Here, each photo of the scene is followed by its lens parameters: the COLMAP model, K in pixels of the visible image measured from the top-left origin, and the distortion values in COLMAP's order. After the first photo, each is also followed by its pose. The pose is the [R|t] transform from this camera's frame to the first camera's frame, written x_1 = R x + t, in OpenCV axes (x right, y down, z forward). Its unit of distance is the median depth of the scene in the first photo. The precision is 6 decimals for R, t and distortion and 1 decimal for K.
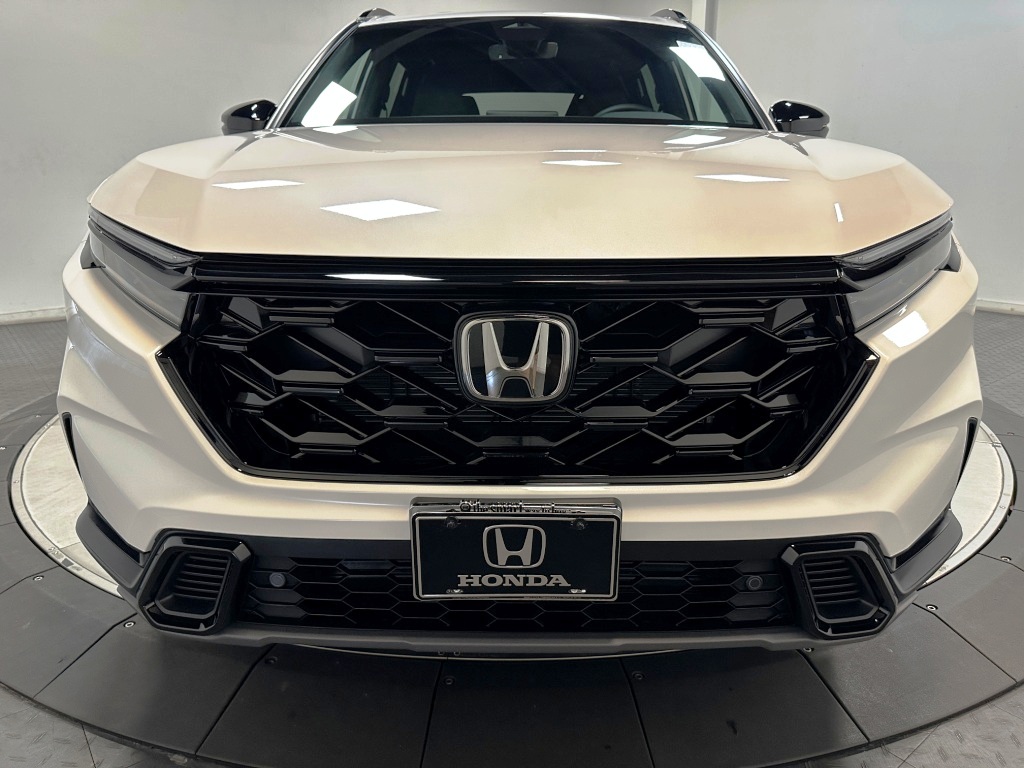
lens RADIAL K [[729.4, 0, 512.0], [0, 729.4, 384.0], [0, 0, 1]] dist [0.008631, -0.000154]
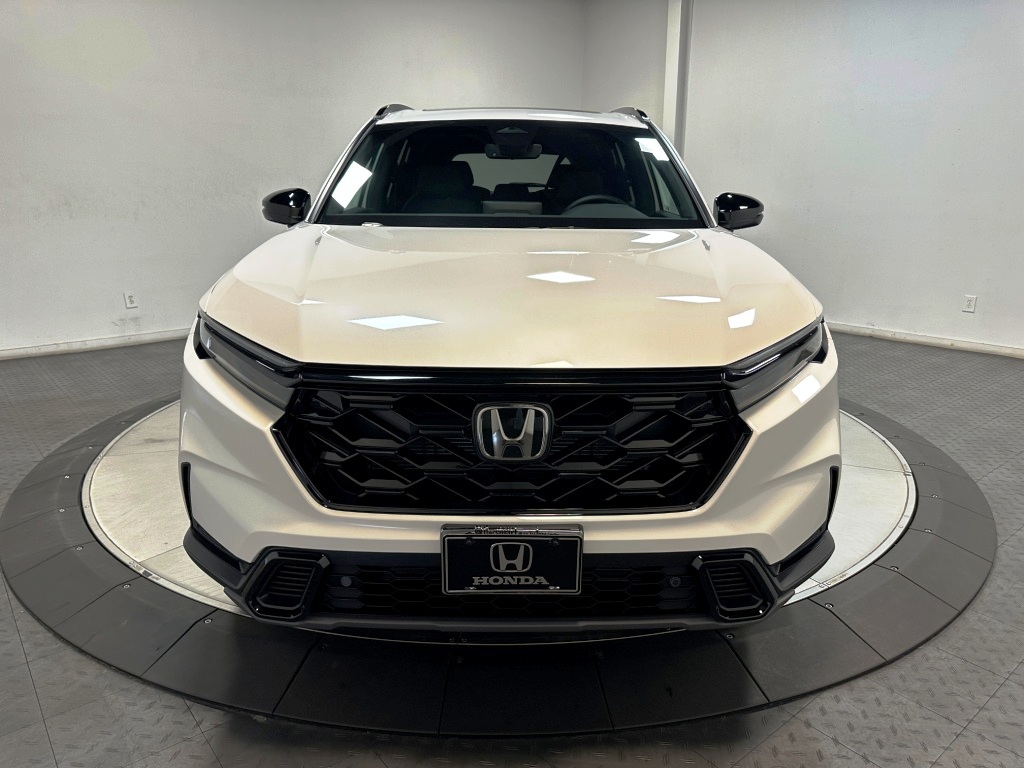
lens RADIAL K [[723.6, 0, 512.0], [0, 723.6, 384.0], [0, 0, 1]] dist [0.064593, -0.064360]
pose [[0.999766, 0.002222, 0.021510, -0.026608], [-0.001820, 0.999824, -0.018673, -0.097440], [-0.021547, 0.018629, 0.999594, -0.462502]]
